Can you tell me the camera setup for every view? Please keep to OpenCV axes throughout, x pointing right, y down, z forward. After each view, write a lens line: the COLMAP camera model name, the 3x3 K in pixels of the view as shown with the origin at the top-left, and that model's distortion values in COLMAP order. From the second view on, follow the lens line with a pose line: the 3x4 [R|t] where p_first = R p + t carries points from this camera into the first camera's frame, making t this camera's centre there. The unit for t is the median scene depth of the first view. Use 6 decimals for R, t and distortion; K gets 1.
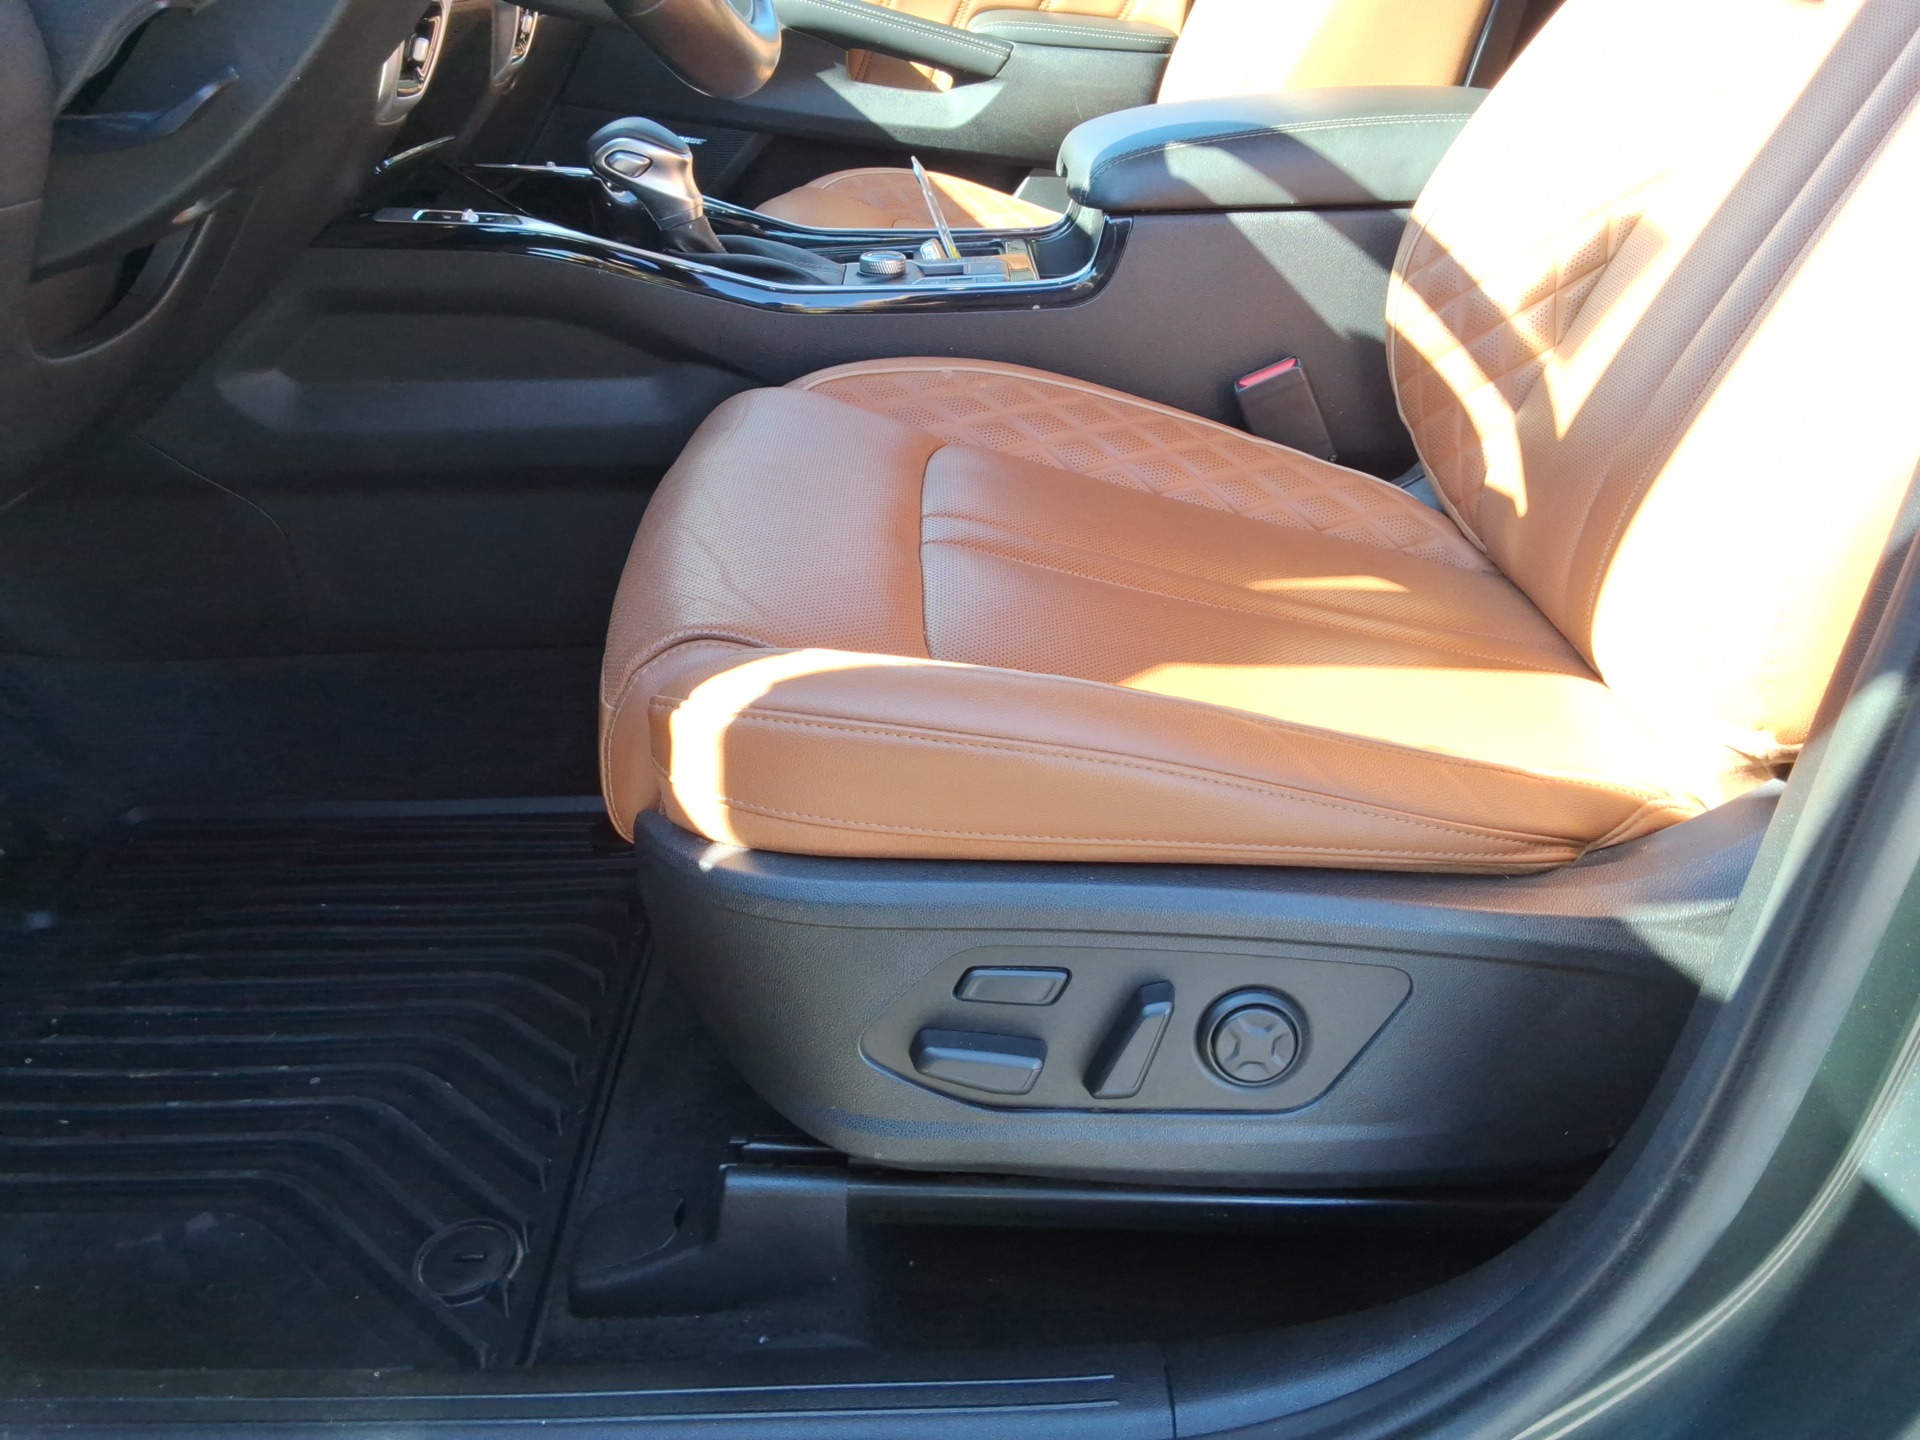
lens RADIAL K [[1512.9, 0, 960.0], [0, 1512.9, 720.0], [0, 0, 1]] dist [0.109805, -0.175943]
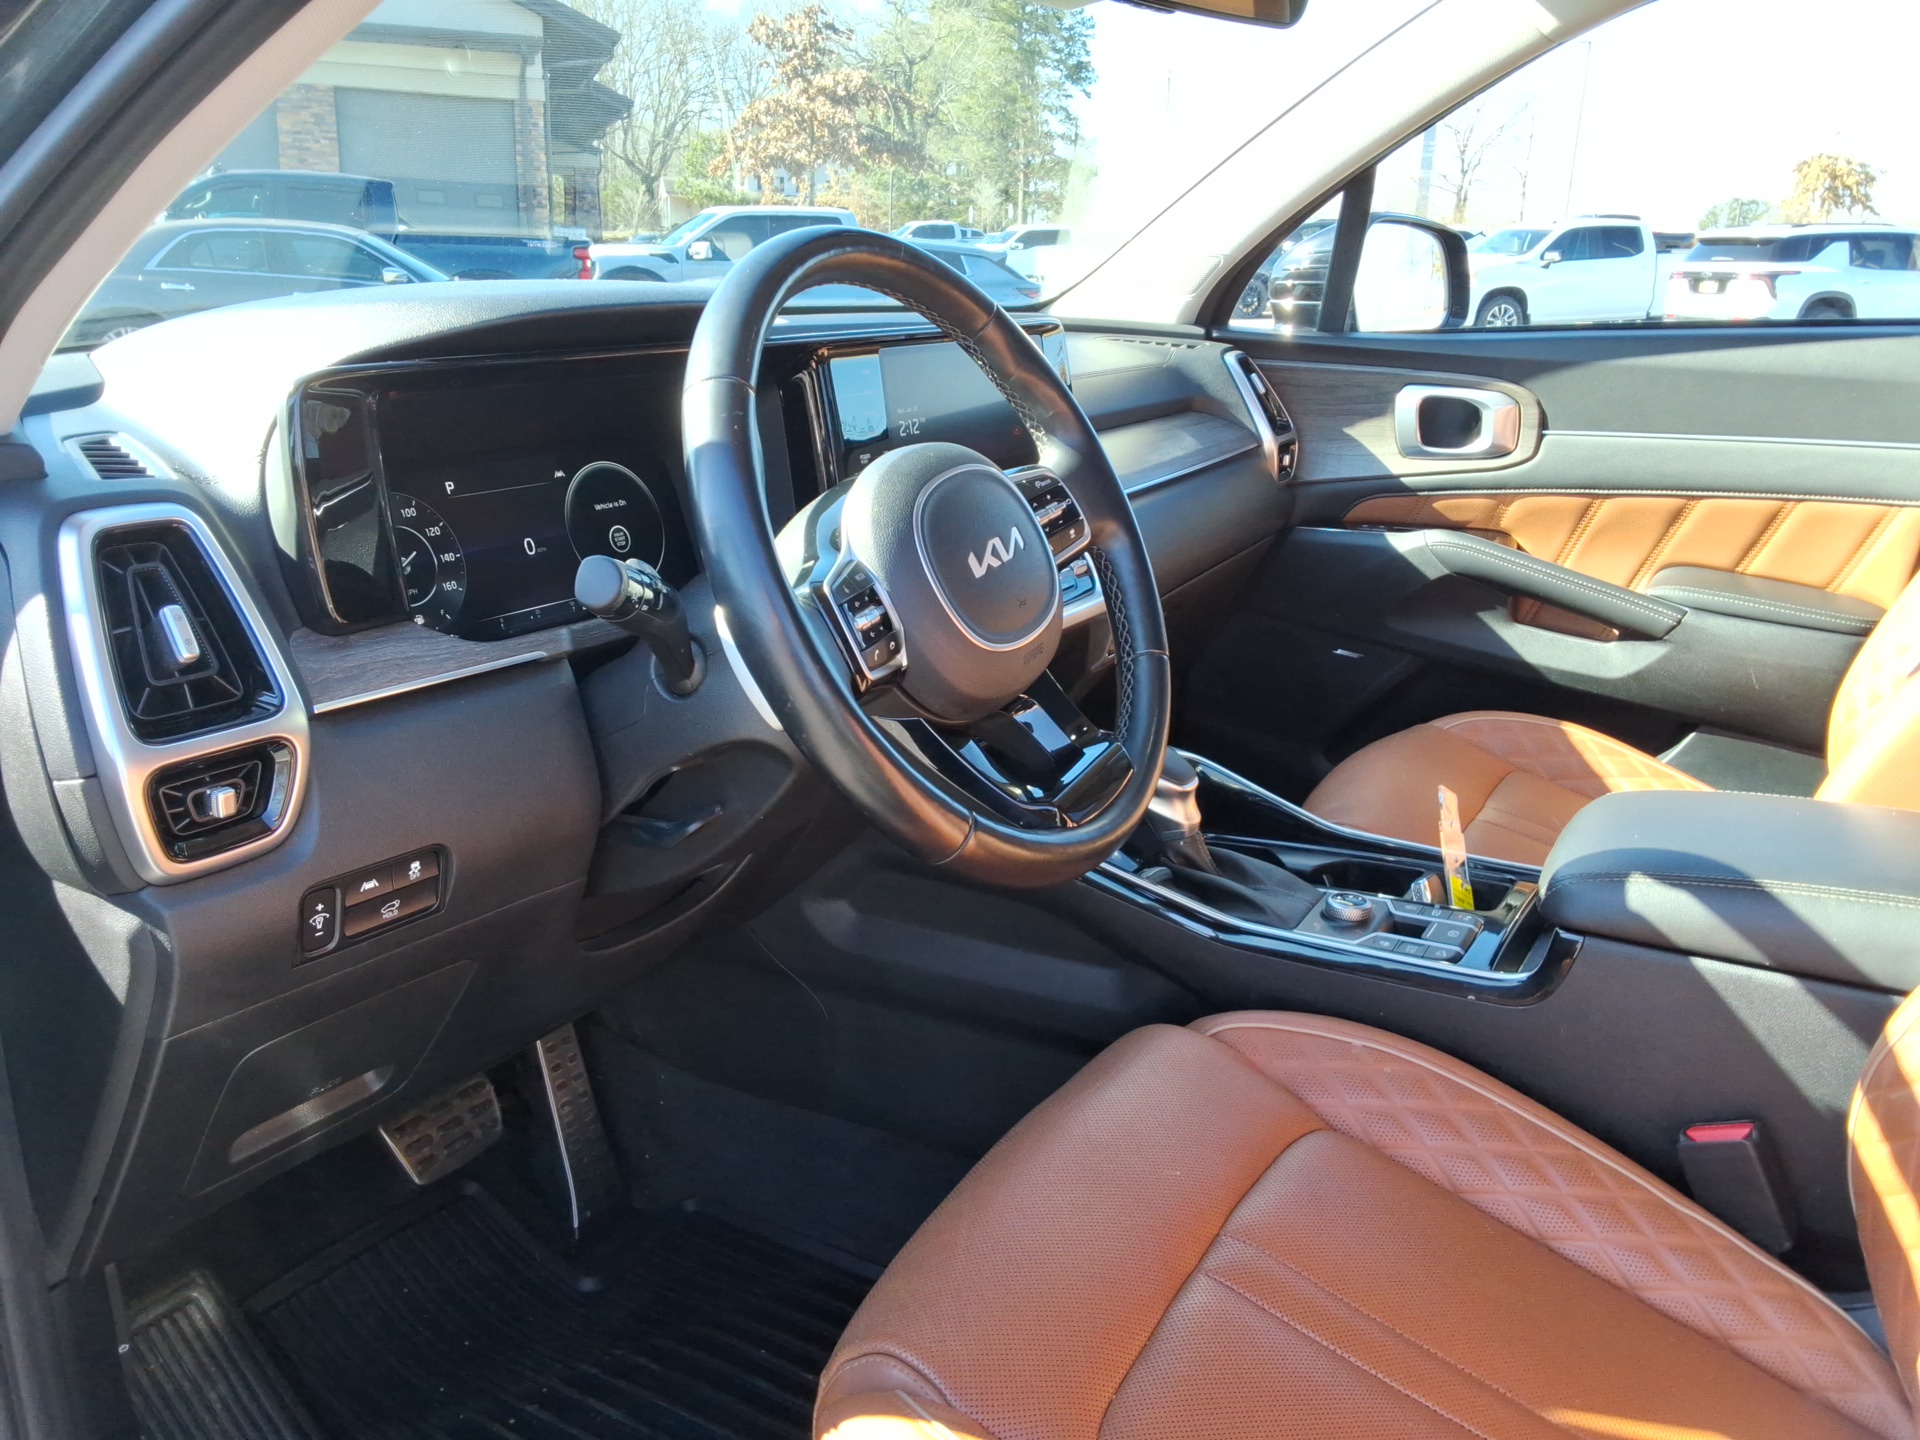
lens RADIAL K [[1512.9, 0, 960.0], [0, 1512.9, 720.0], [0, 0, 1]] dist [0.109805, -0.175943]
pose [[0.850385, 0.146617, -0.505320, 0.246058], [-0.238999, 0.963233, -0.122723, -0.244618], [0.468748, 0.225133, 0.854161, -0.050486]]
